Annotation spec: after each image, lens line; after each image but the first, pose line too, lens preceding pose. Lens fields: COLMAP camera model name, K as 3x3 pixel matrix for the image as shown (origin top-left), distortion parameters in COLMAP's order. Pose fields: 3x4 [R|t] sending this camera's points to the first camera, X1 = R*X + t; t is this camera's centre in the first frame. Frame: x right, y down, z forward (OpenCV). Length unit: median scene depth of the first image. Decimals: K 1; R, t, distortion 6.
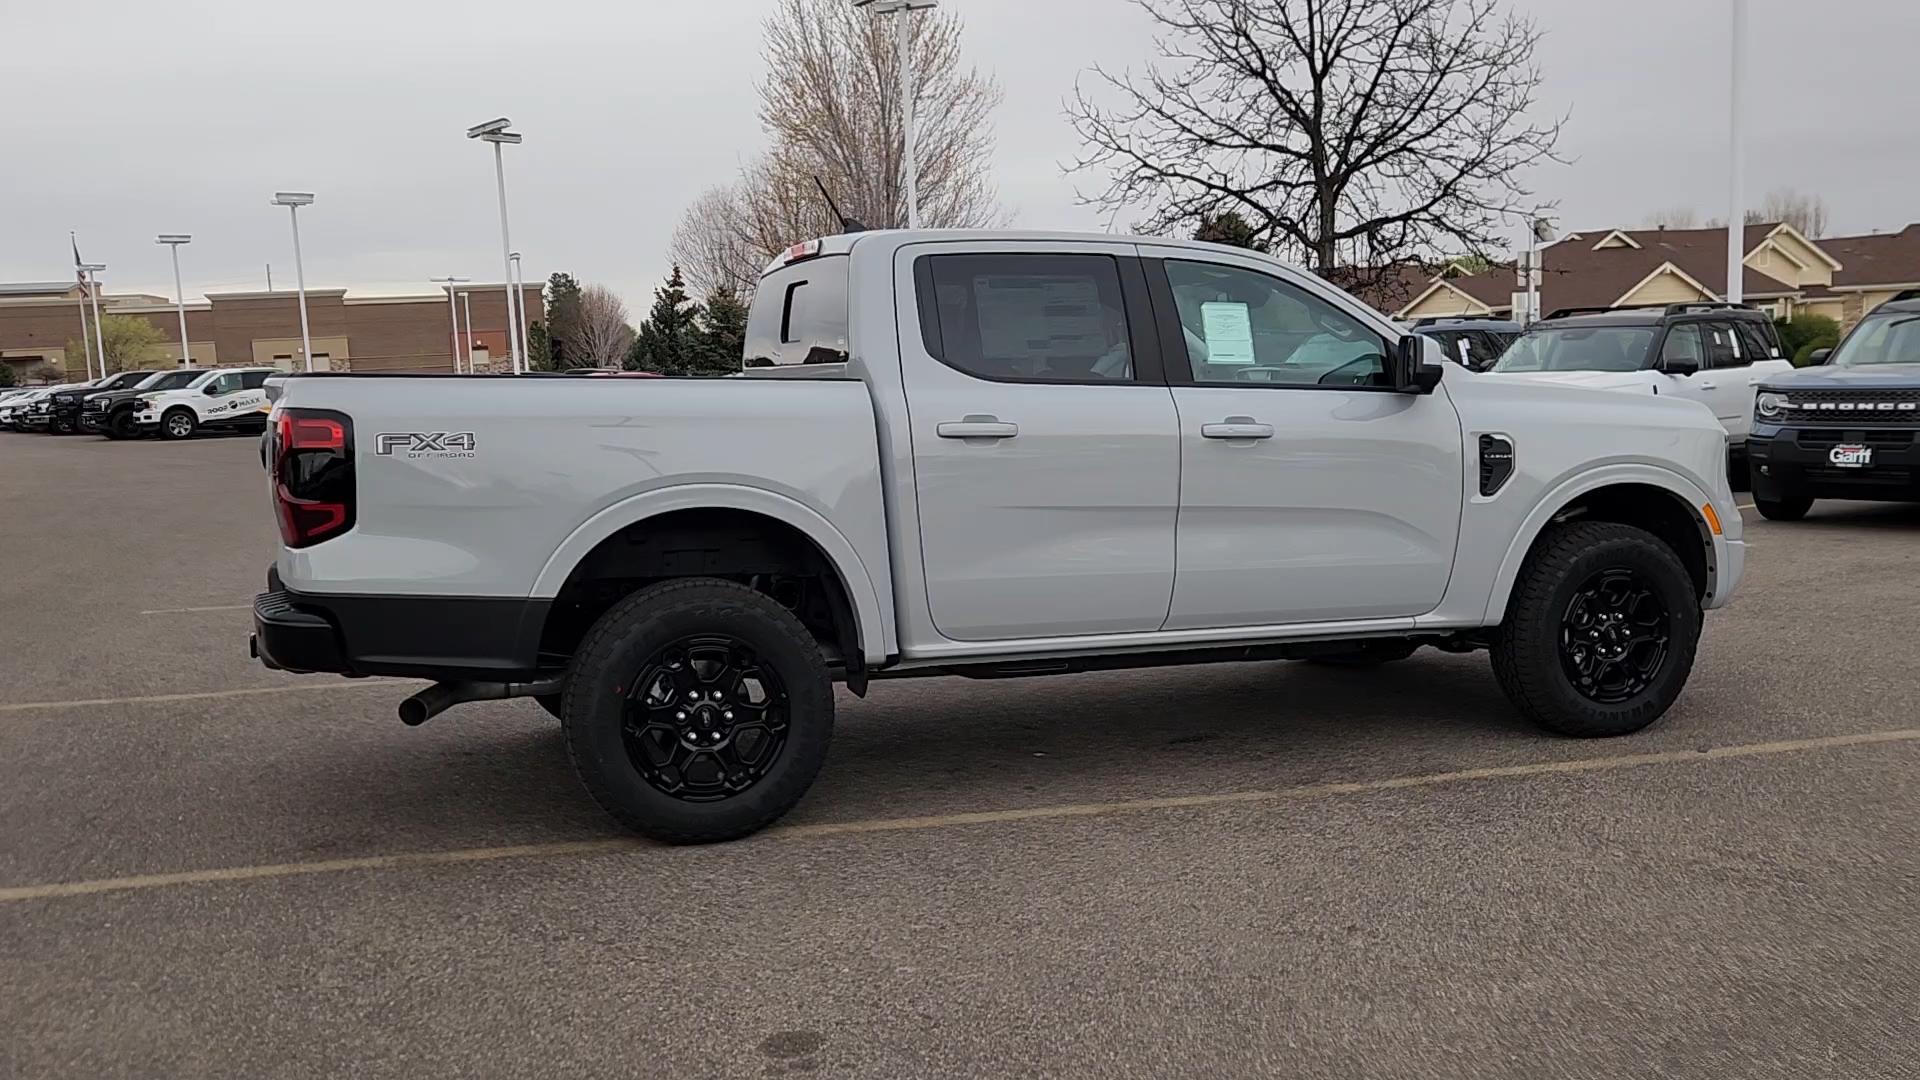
lens RADIAL K [[1627.4, 0, 950.5], [0, 1627.4, 540.6], [0, 0, 1]] dist [0.041957, -0.038238]
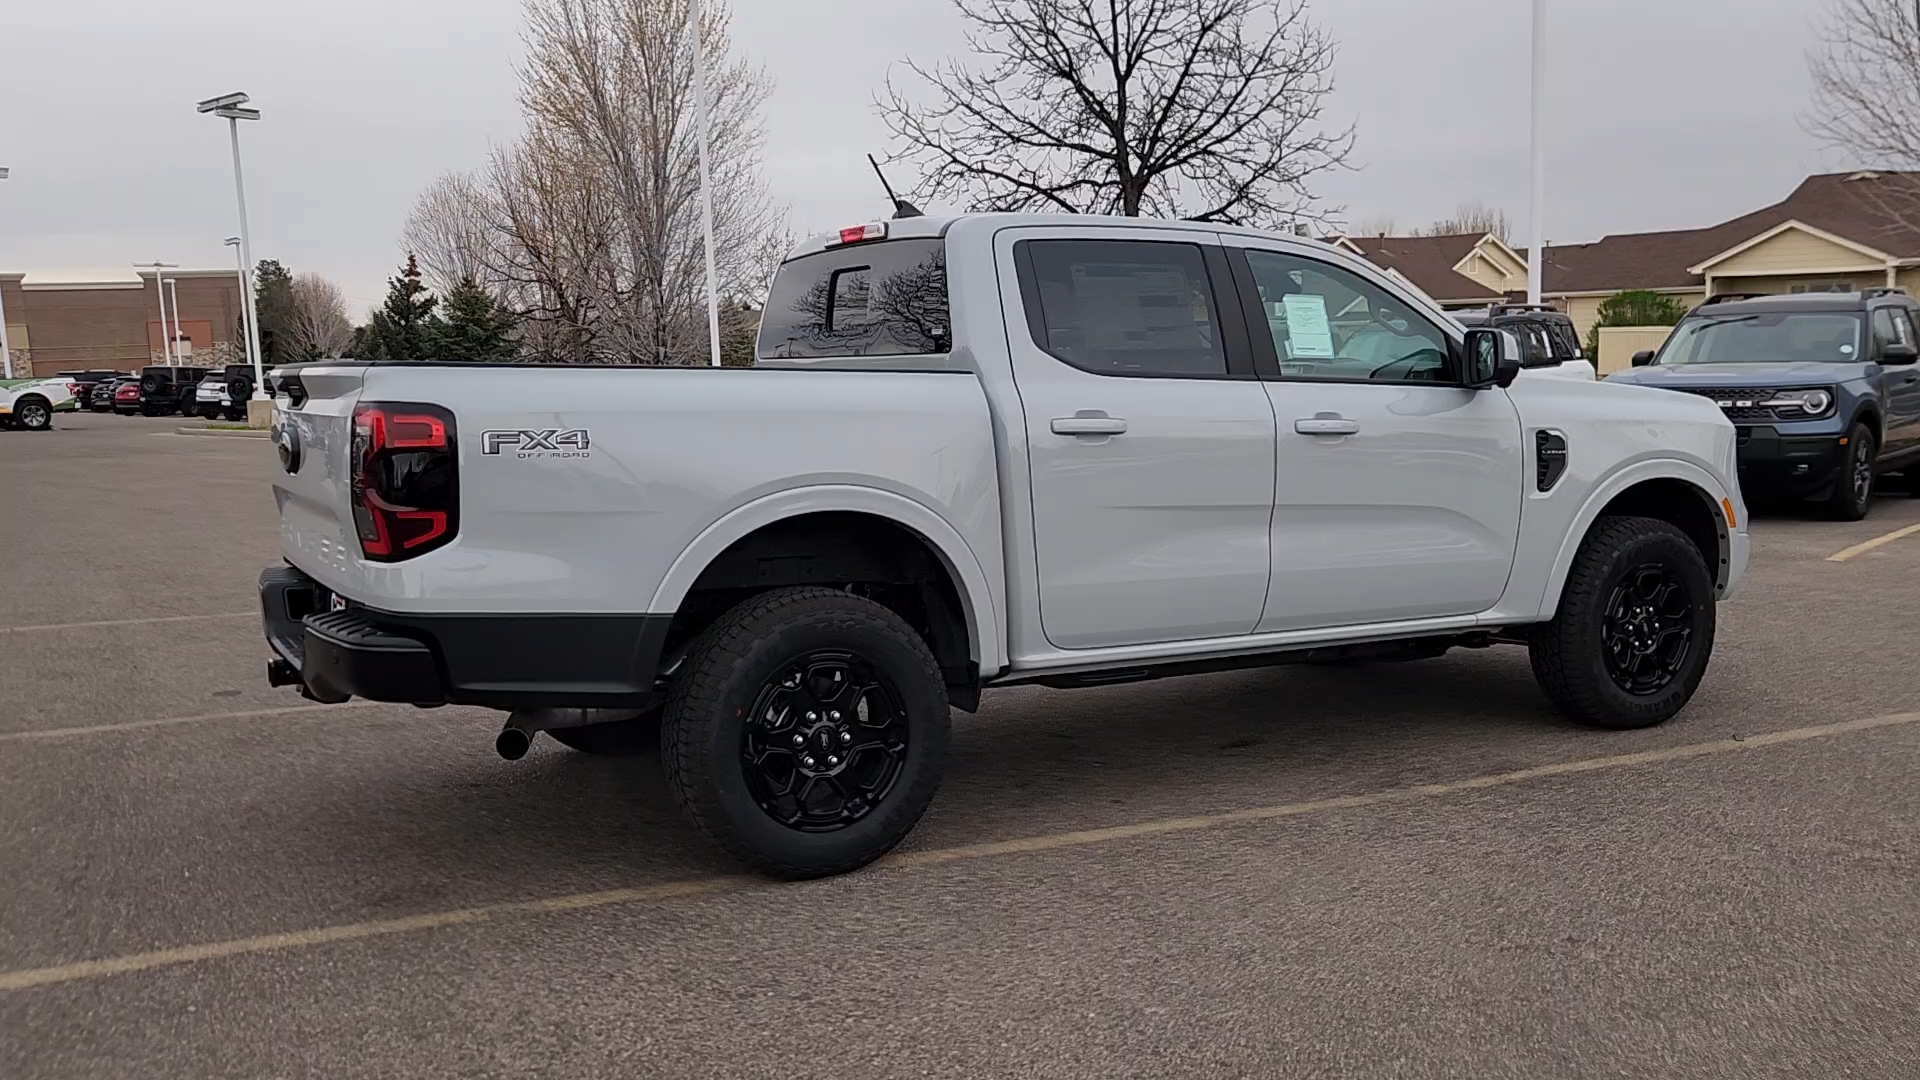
lens RADIAL K [[1627.4, 0, 951.6], [0, 1627.4, 537.6], [0, 0, 1]] dist [0.041957, -0.038238]
pose [[0.986731, -0.011755, 0.161939, -0.194589], [0.011708, 0.999931, 0.001245, -0.004853], [-0.161942, 0.000667, 0.986800, 0.072478]]
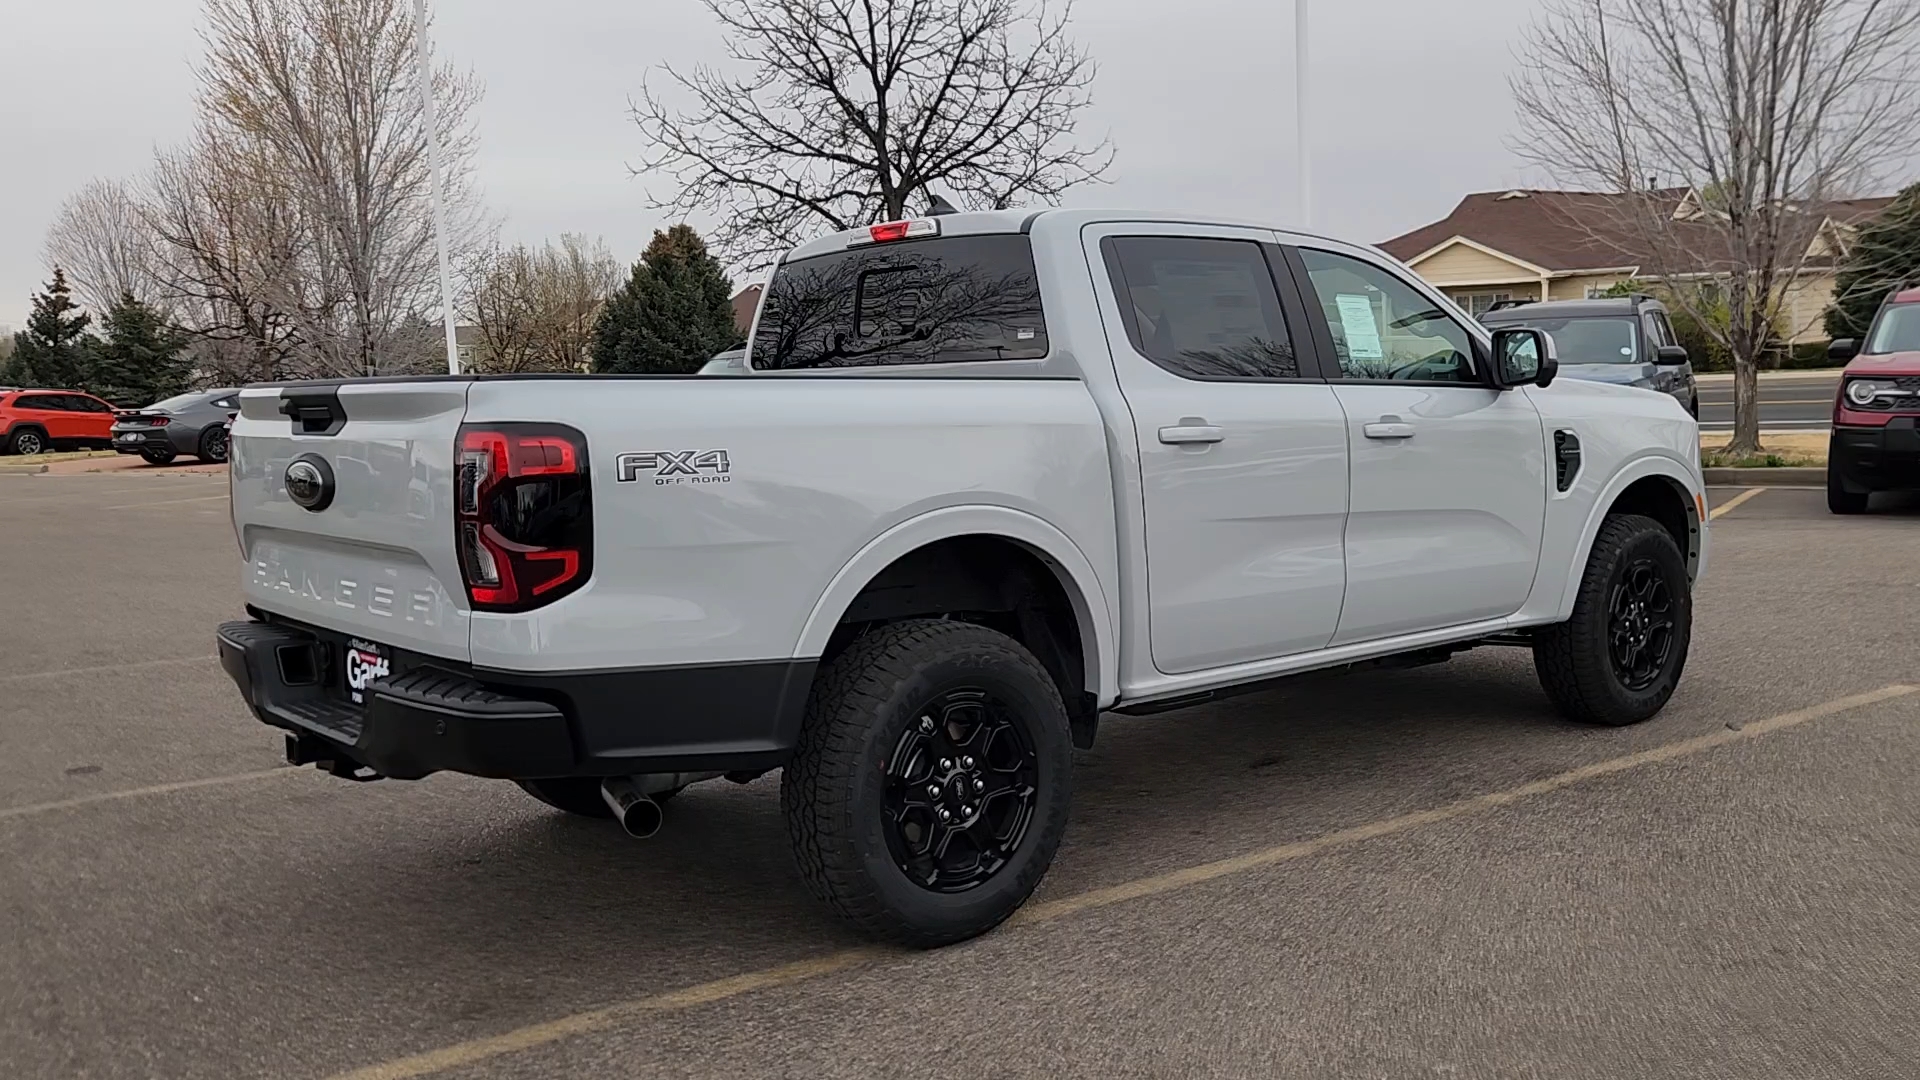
lens RADIAL K [[1627.4, 0, 953.8], [0, 1627.4, 533.1], [0, 0, 1]] dist [0.041957, -0.038238]
pose [[0.938653, -0.041637, 0.342340, -0.368796], [0.046044, 0.998928, -0.004752, -0.014592], [-0.341775, 0.020223, 0.939564, 0.192835]]
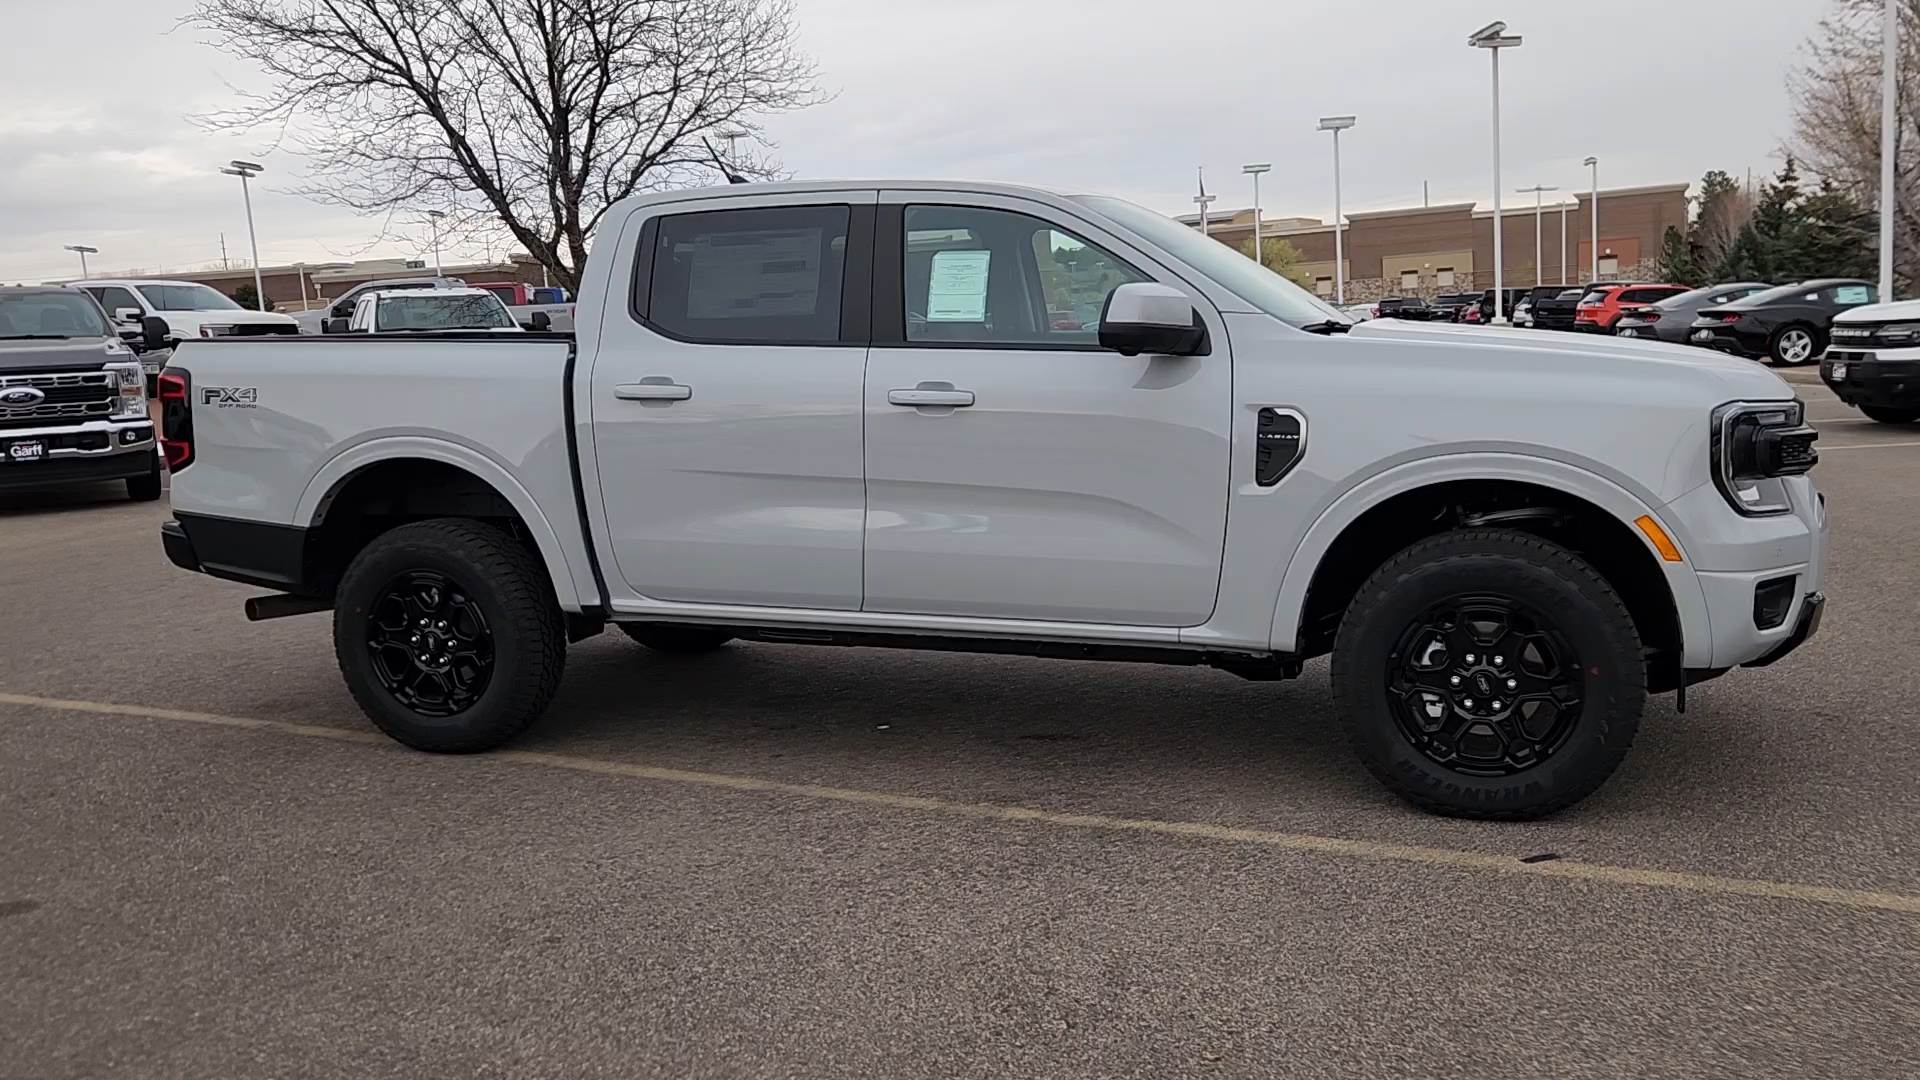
lens RADIAL K [[1627.4, 0, 945.5], [0, 1627.4, 542.0], [0, 0, 1]] dist [0.041957, -0.038238]
pose [[0.776256, 0.080611, -0.625242, 0.713336], [-0.046643, 0.996417, 0.070558, -0.049605], [0.628690, -0.025608, 0.777235, 0.296672]]
